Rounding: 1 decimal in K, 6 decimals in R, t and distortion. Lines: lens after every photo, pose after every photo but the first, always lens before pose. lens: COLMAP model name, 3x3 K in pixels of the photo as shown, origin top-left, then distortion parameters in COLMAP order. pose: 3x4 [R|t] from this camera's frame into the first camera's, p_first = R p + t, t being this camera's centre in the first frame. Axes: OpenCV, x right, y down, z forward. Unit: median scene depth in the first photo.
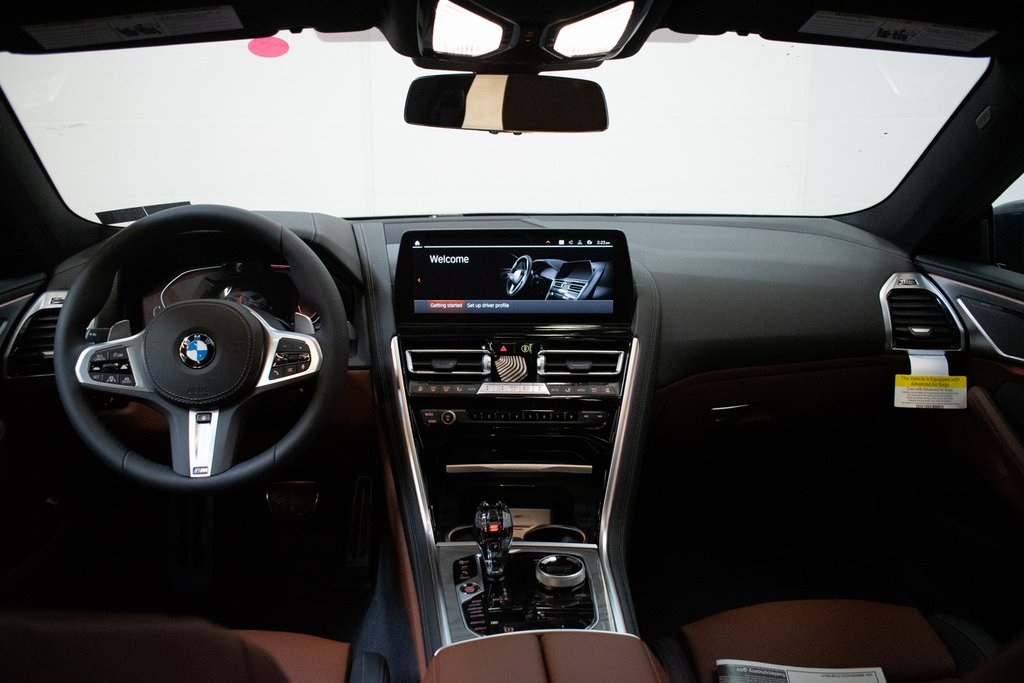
lens RADIAL K [[777.5, 0, 512.0], [0, 777.5, 341.5], [0, 0, 1]] dist [-0.110374, 0.031312]
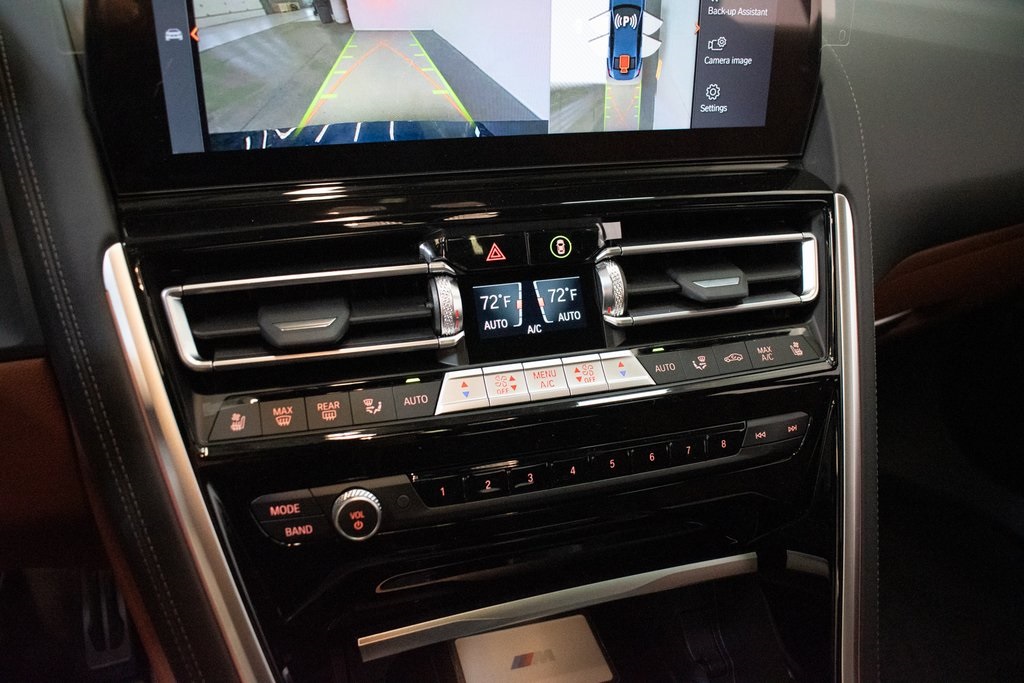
lens RADIAL K [[777.5, 0, 512.0], [0, 777.5, 341.5], [0, 0, 1]] dist [-0.110374, 0.031312]
pose [[0.946148, -0.121608, 0.300025, -0.102479], [0.054530, 0.973389, 0.222575, -0.025169], [-0.319108, -0.194229, 0.927602, 0.705239]]
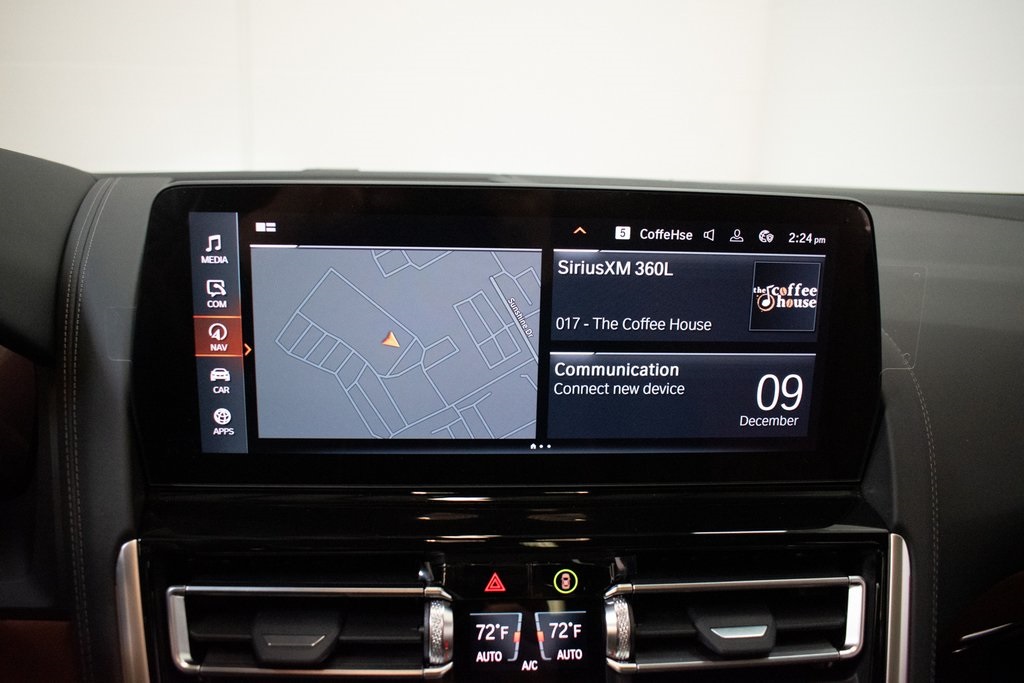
lens RADIAL K [[777.5, 0, 512.0], [0, 777.5, 341.5], [0, 0, 1]] dist [-0.110374, 0.031312]
pose [[0.992603, 0.007947, 0.121142, -0.041595], [-0.009723, 0.999854, 0.014074, -0.089150], [-0.121012, -0.015147, 0.992535, 0.706148]]
